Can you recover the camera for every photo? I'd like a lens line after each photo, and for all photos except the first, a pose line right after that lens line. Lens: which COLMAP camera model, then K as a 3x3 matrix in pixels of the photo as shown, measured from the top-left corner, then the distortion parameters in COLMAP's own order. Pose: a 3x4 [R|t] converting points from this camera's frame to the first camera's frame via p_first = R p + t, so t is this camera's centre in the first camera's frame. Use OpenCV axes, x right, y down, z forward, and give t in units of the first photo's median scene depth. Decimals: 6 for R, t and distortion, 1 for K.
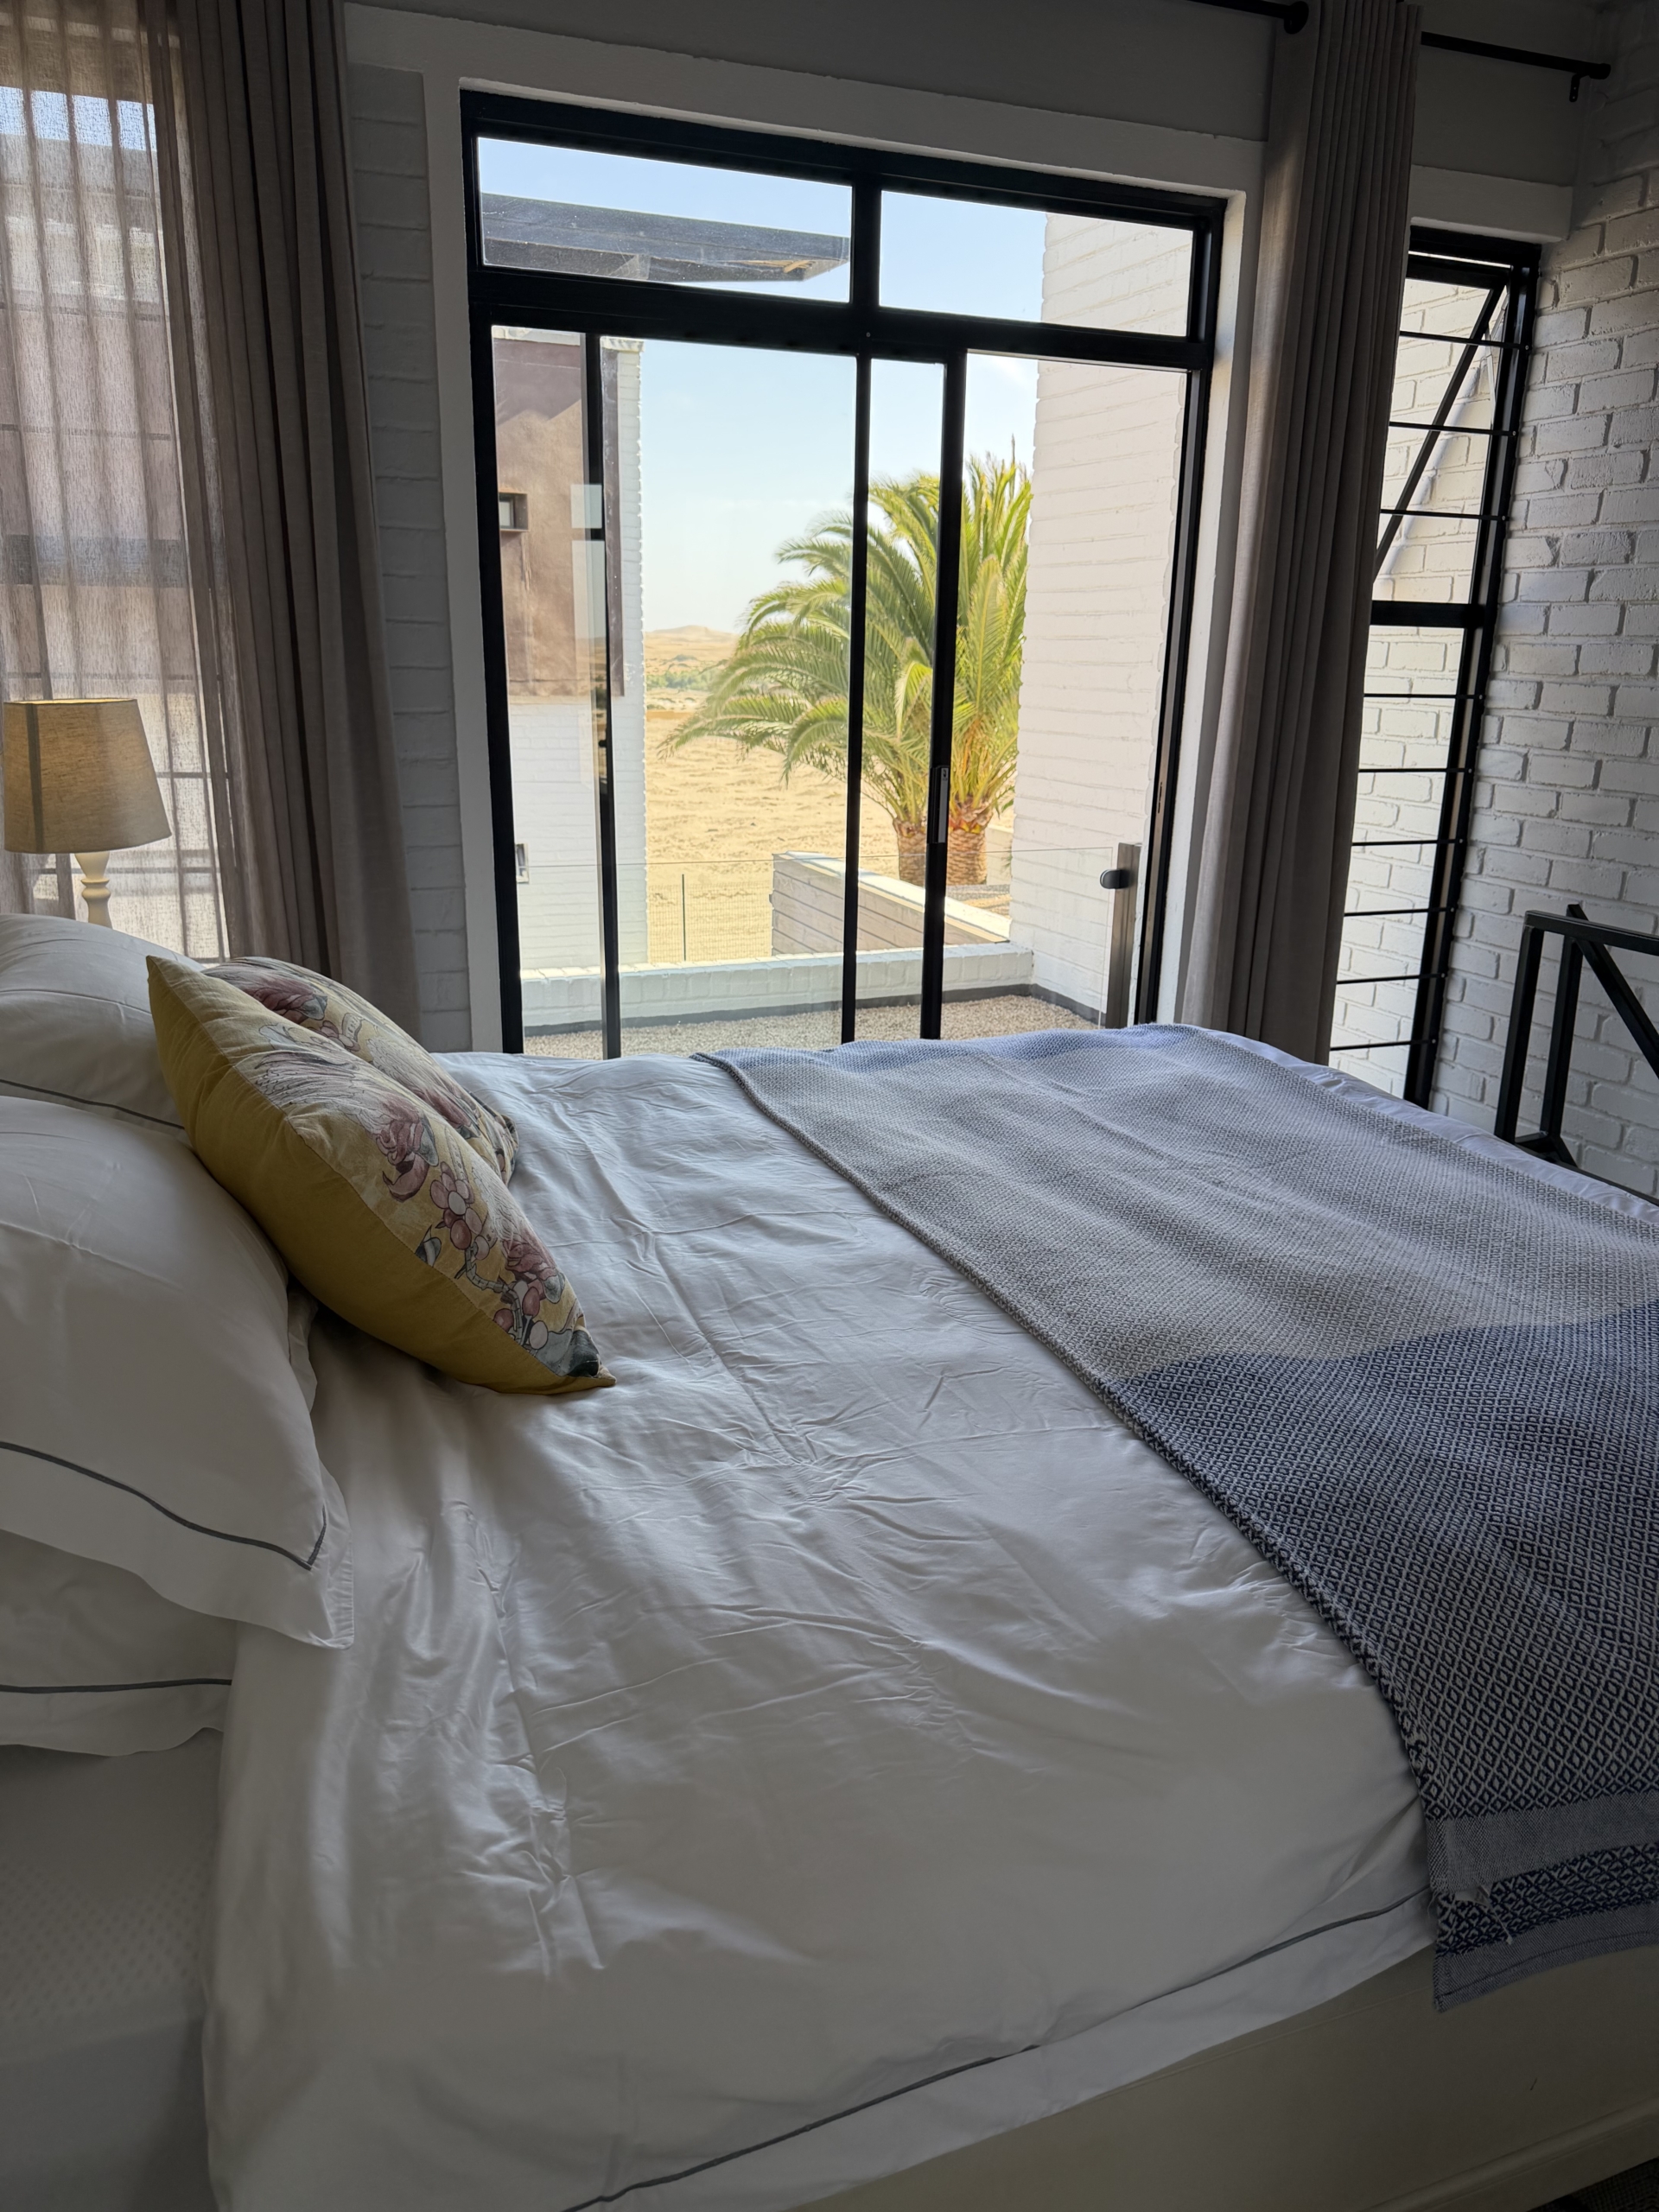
lens RADIAL K [[1559.8, 0, 829.5], [0, 1559.8, 1106.0], [0, 0, 1]] dist [0.062464, -0.002096]
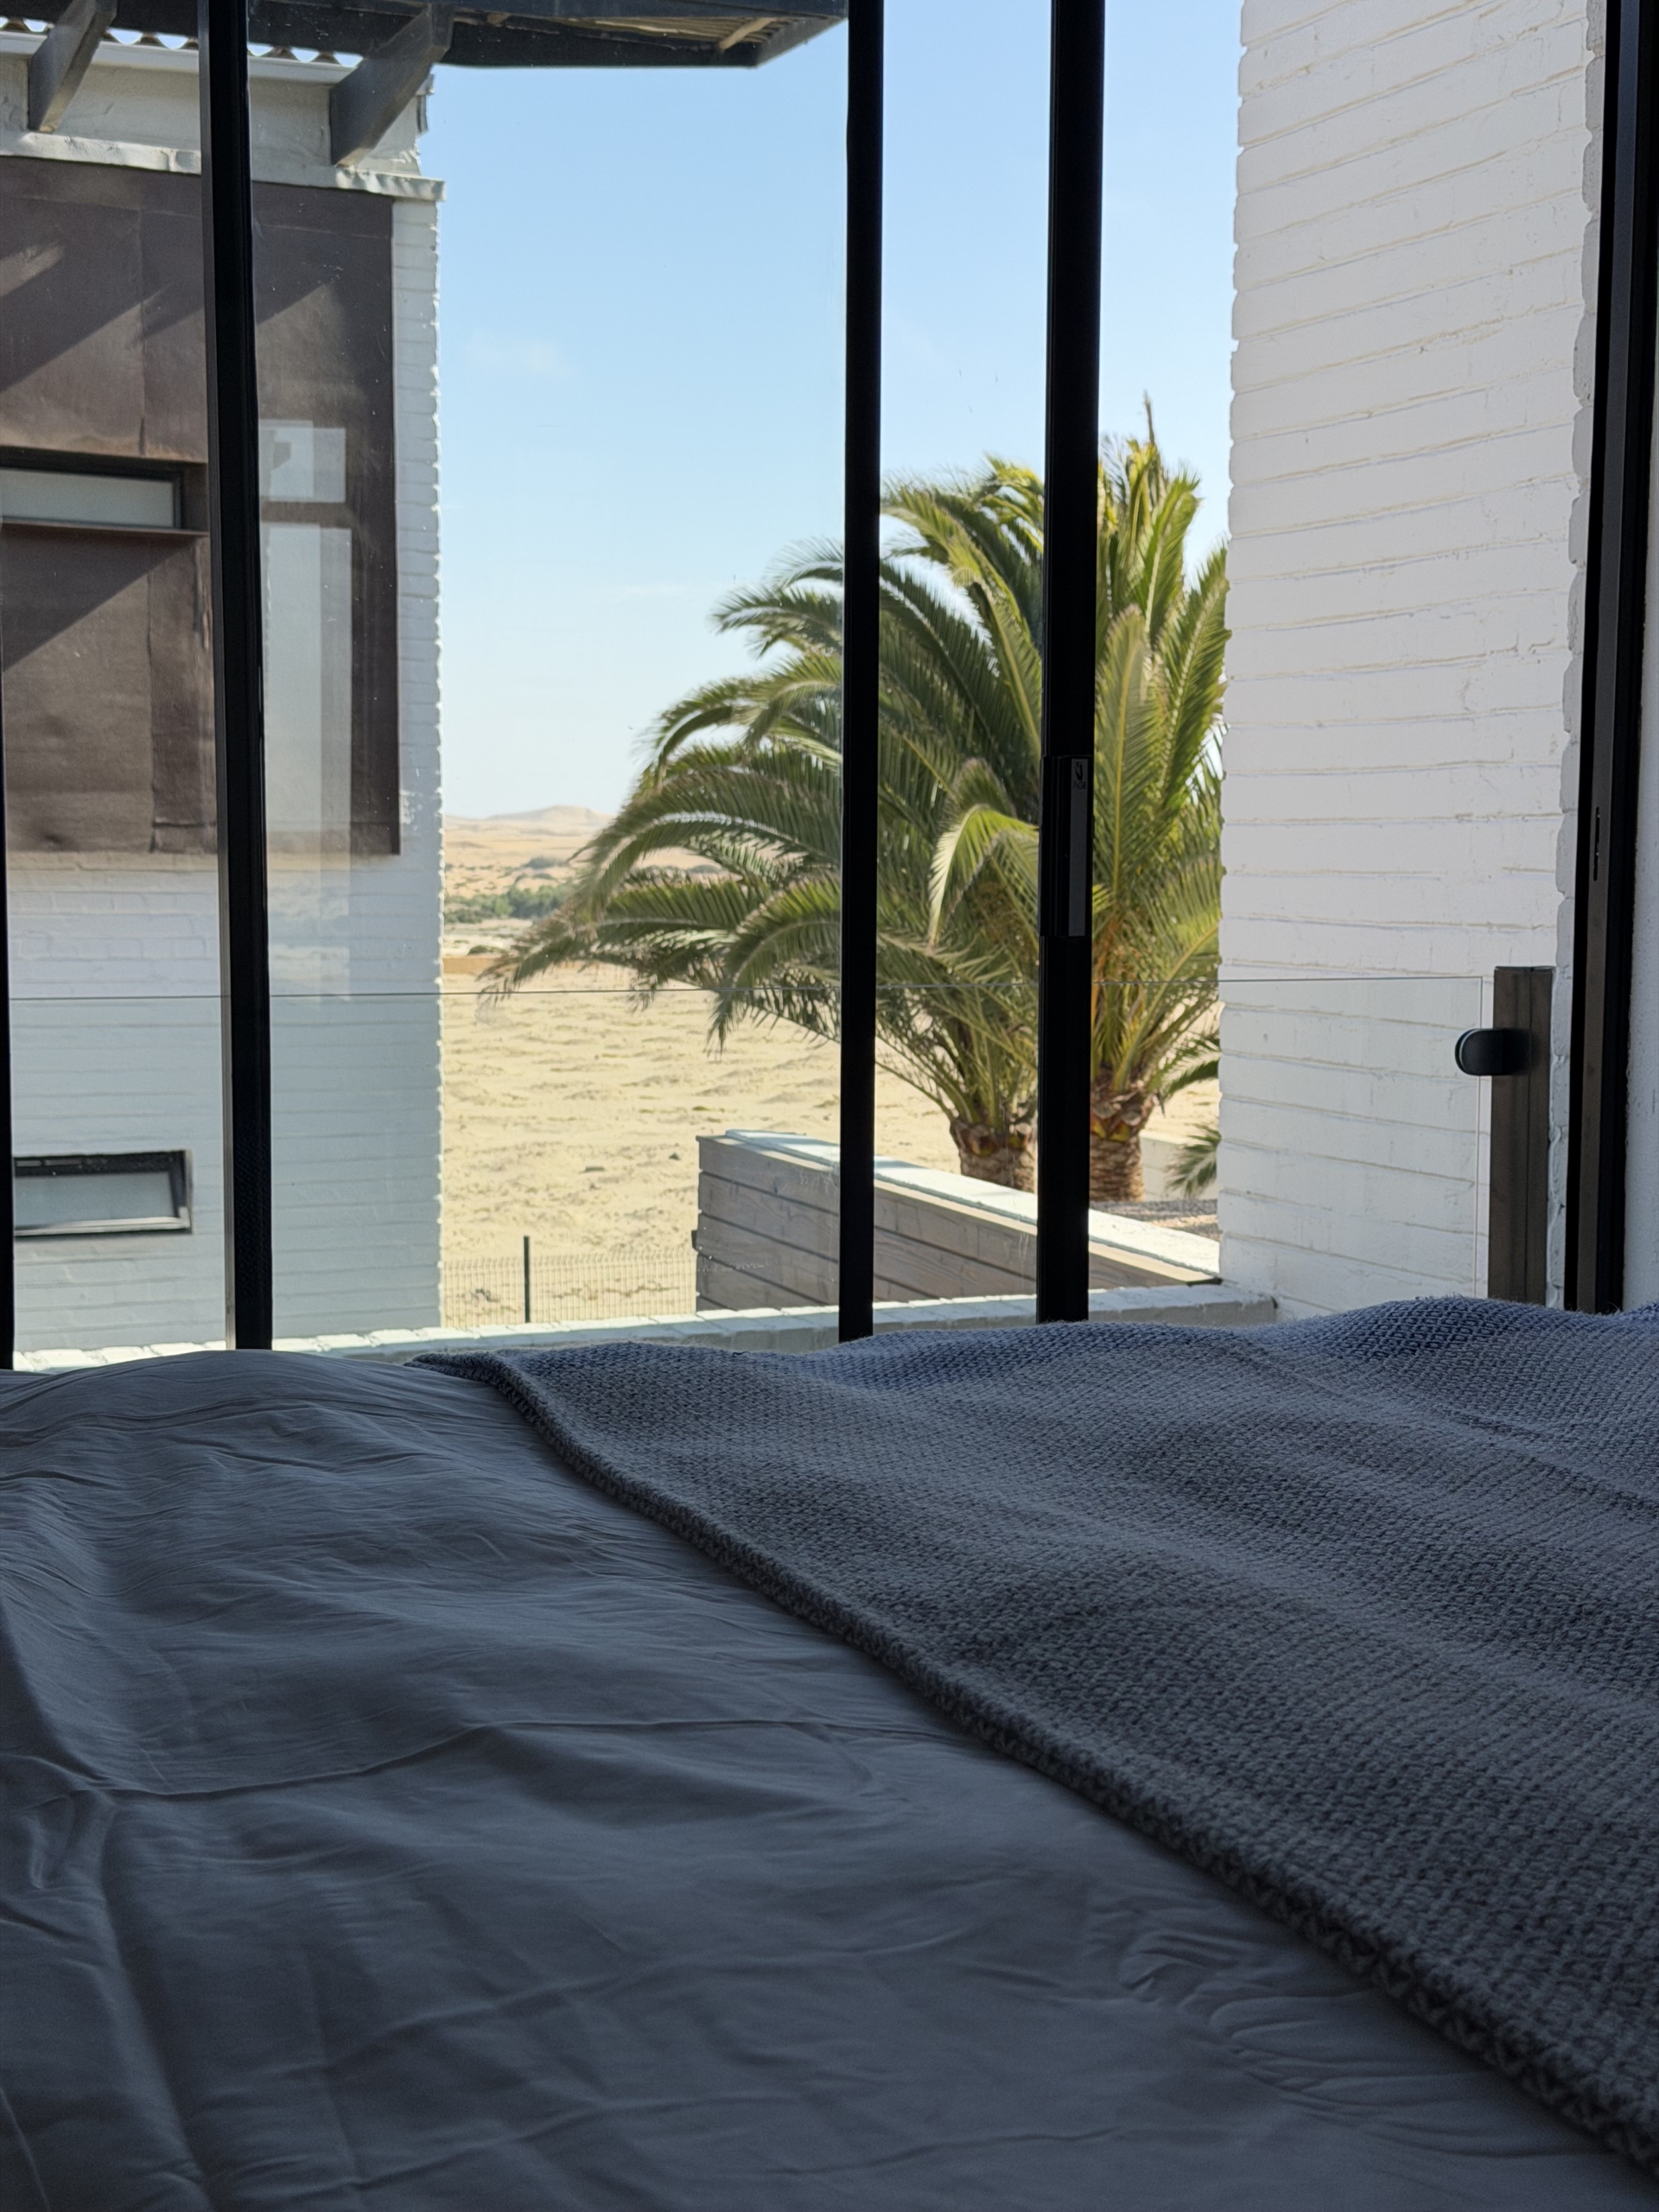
lens RADIAL K [[3159.4, 0, 829.5], [0, 3159.4, 1106.0], [0, 0, 1]] dist [0.108064, -0.050408]
pose [[0.999911, -0.013251, 0.001671, 0.010841], [0.013327, 0.981551, -0.190738, 0.069247], [0.000887, 0.190743, 0.981640, 0.423658]]
